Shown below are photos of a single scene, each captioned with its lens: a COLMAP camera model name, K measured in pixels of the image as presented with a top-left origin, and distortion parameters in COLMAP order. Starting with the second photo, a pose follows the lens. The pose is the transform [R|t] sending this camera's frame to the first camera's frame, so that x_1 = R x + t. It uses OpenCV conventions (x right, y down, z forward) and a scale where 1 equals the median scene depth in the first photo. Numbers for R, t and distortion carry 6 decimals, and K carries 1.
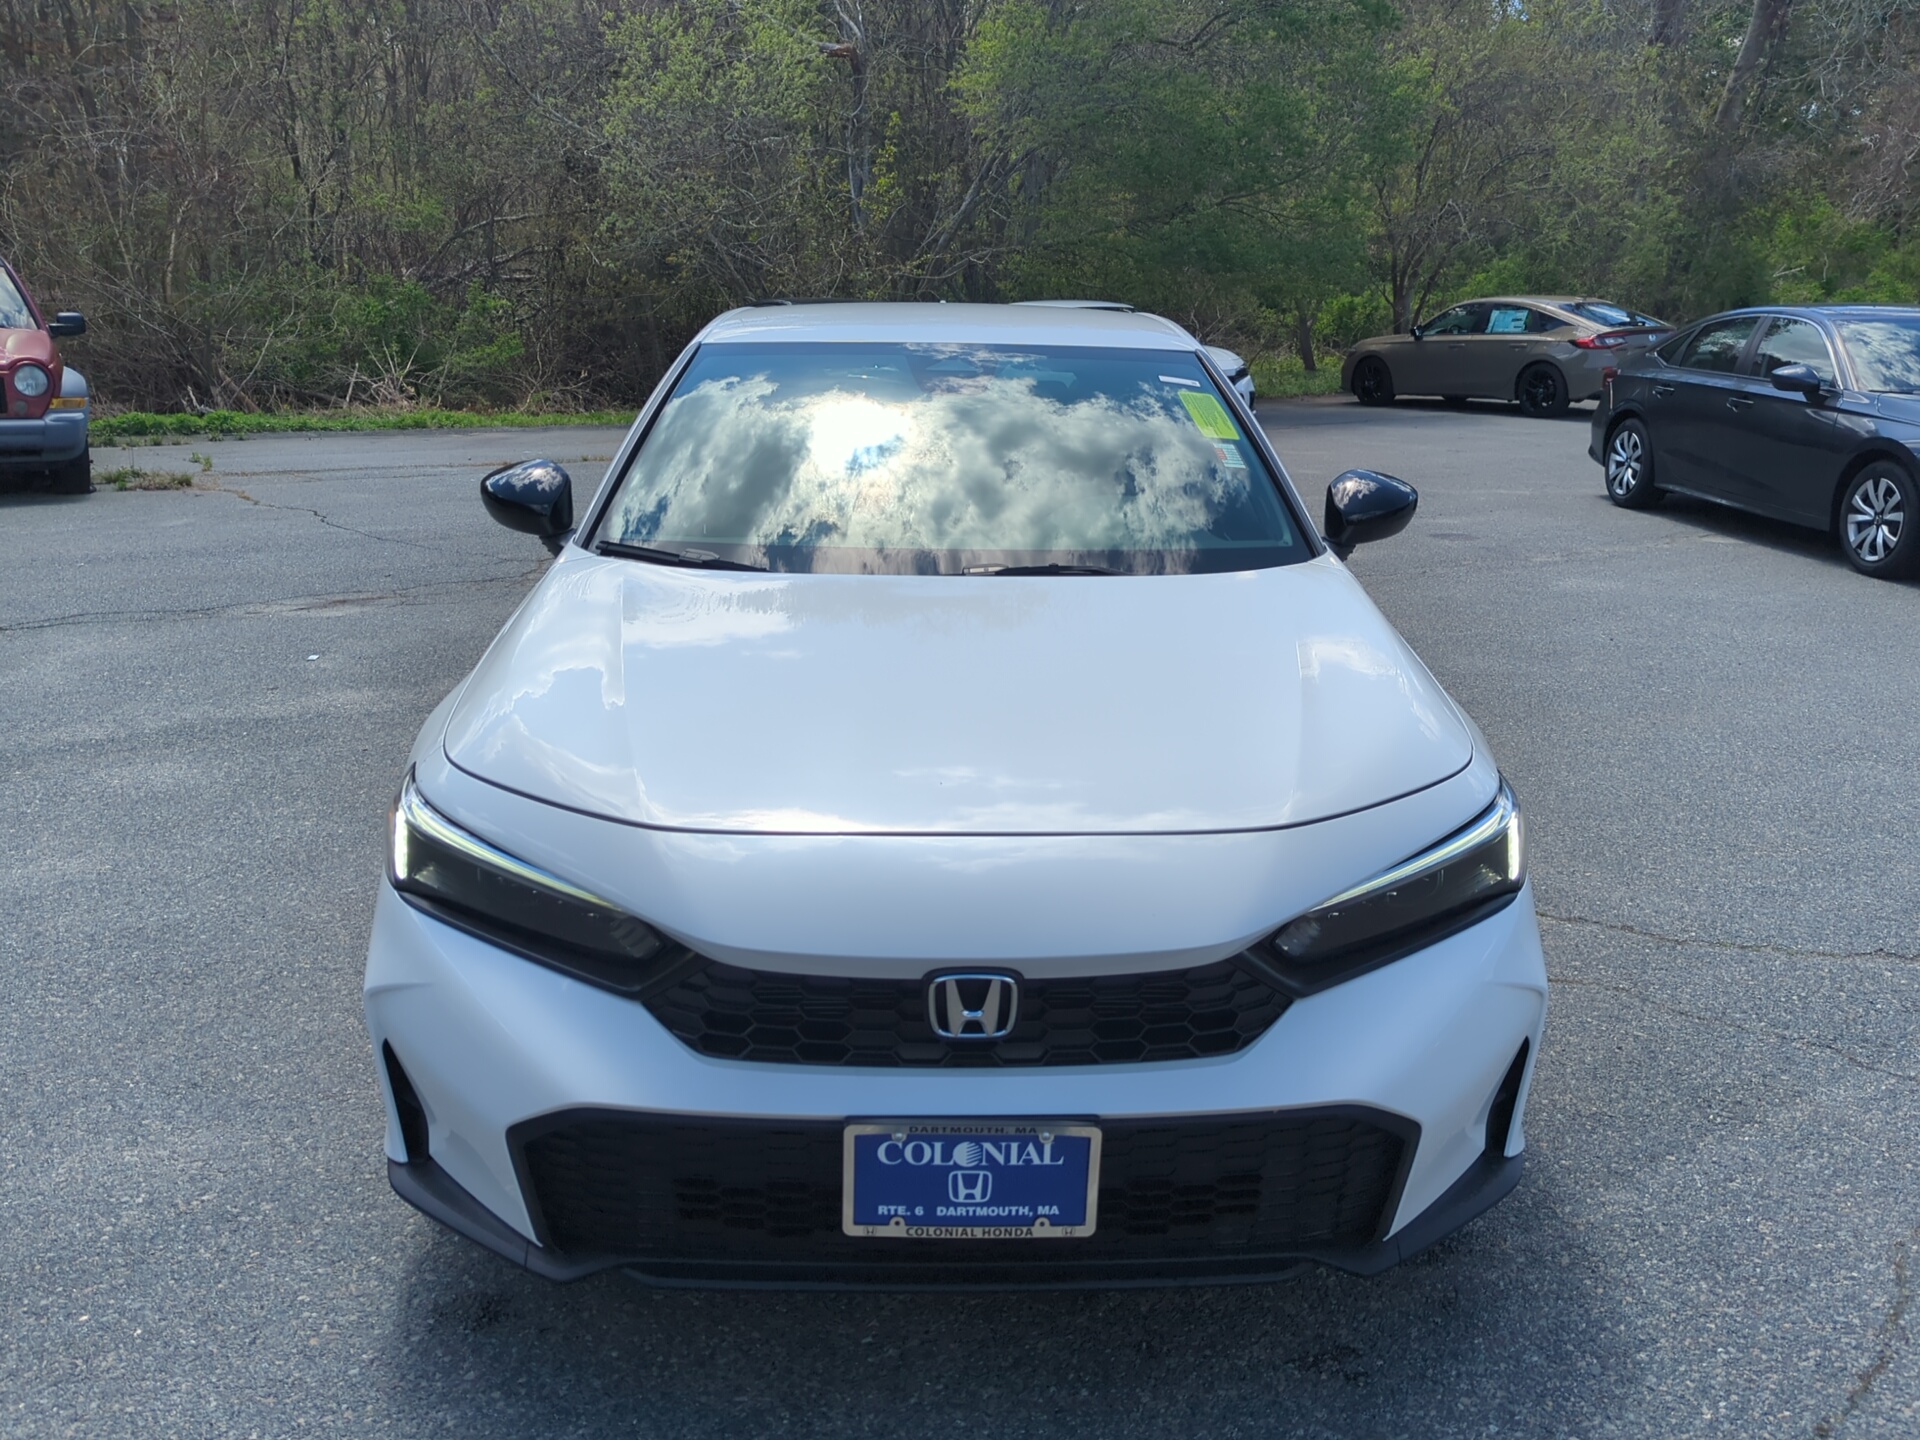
lens RADIAL K [[1574.8, 0, 946.5], [0, 1574.8, 718.7], [0, 0, 1]] dist [0.042410, -0.025473]
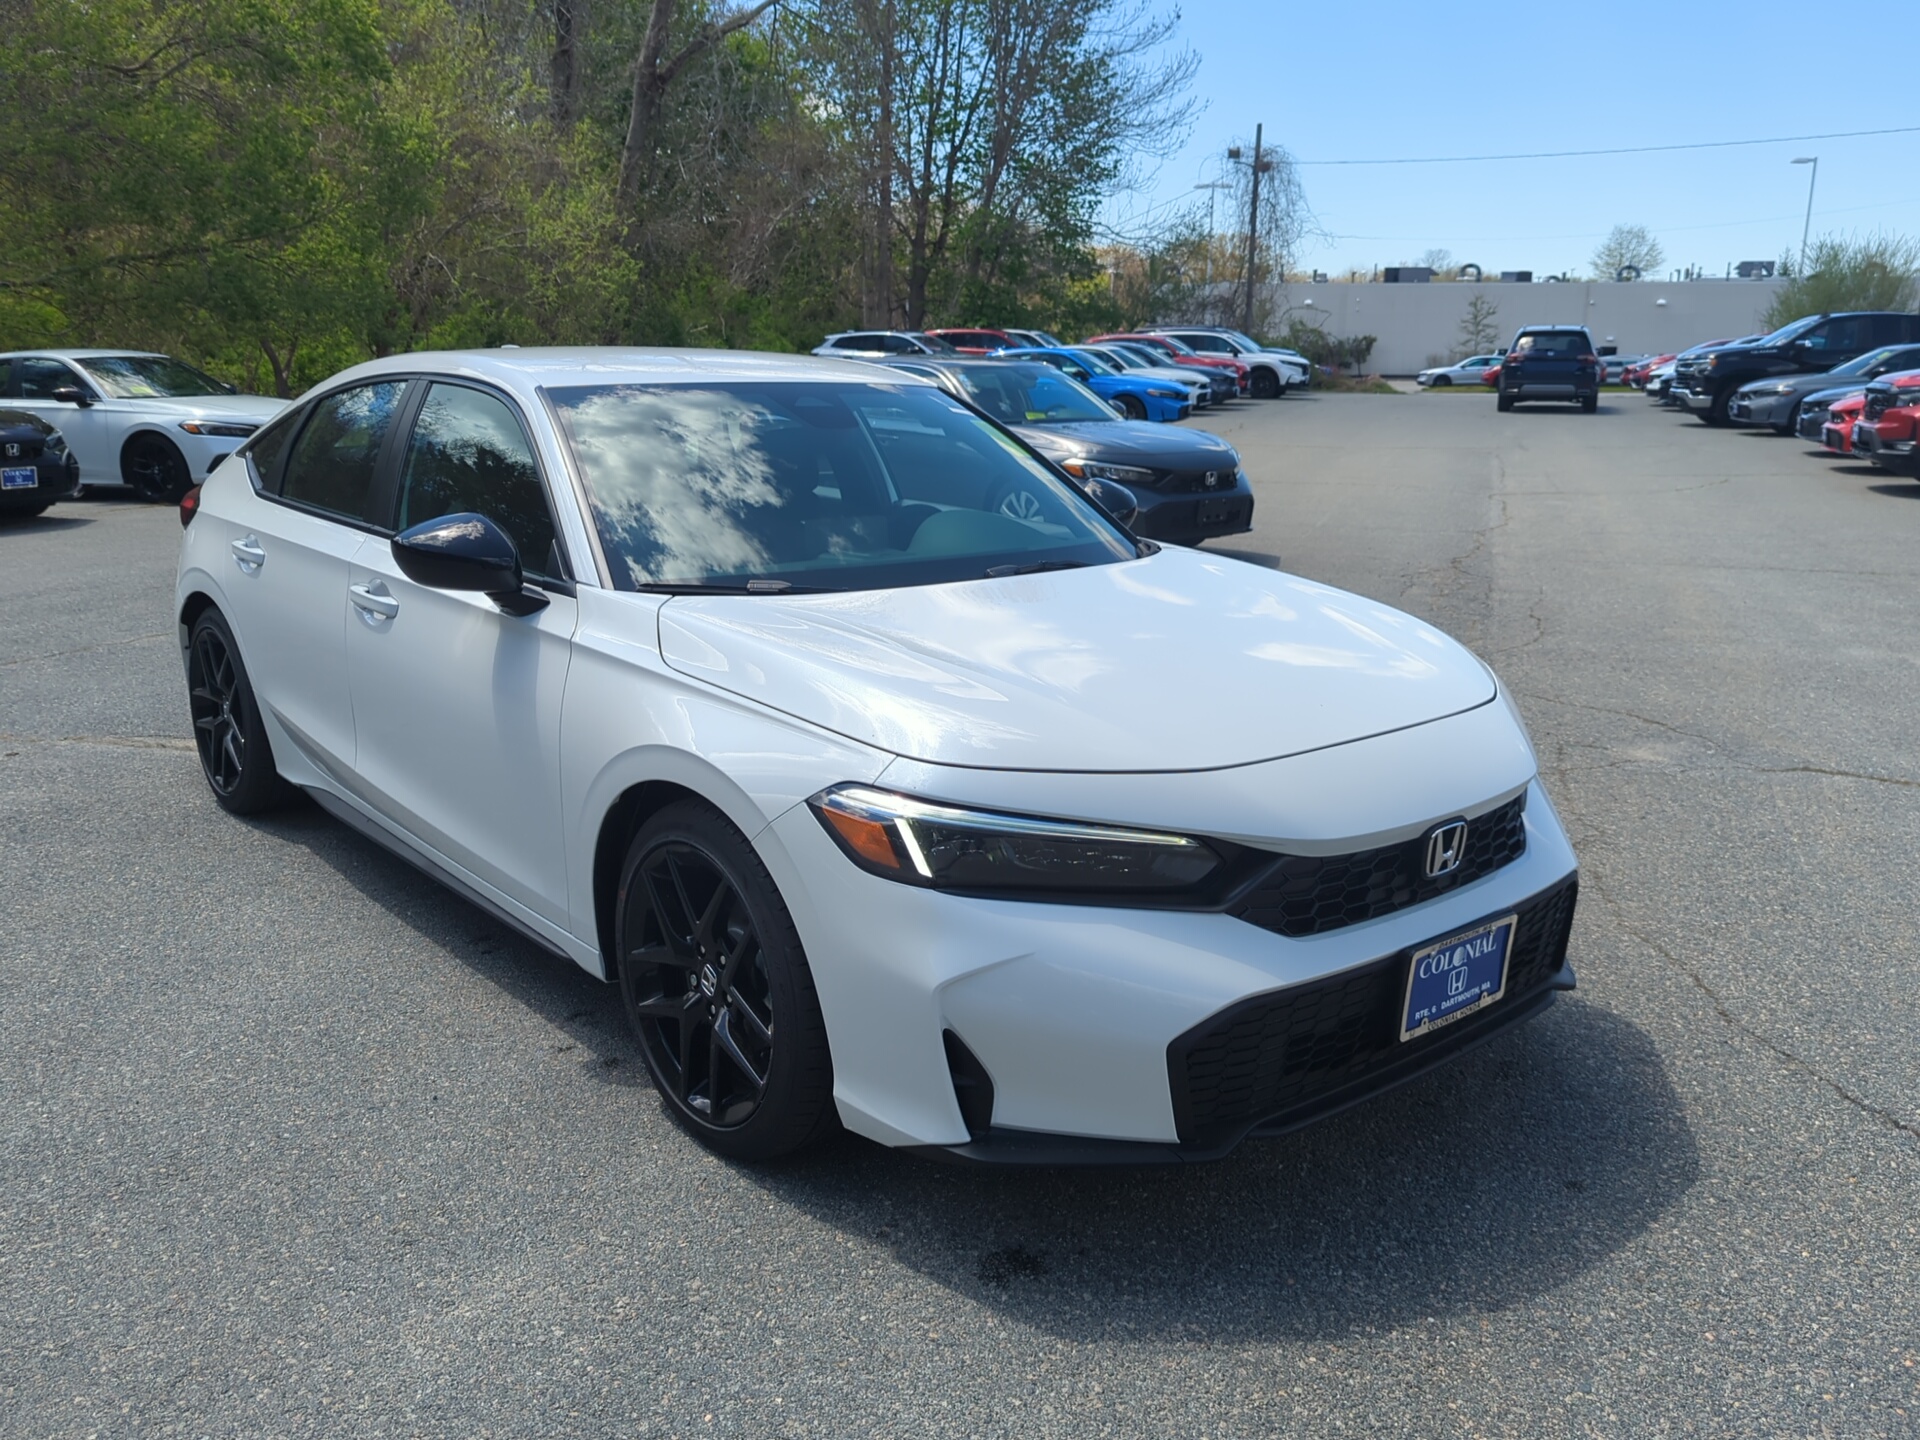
lens RADIAL K [[1574.8, 0, 1014.8], [0, 1574.8, 714.2], [0, 0, 1]] dist [0.042410, -0.025473]
pose [[0.767173, -0.143744, 0.625126, -0.773162], [0.165132, 0.985978, 0.024065, -0.019160], [-0.619820, 0.084766, 0.780153, 0.106241]]
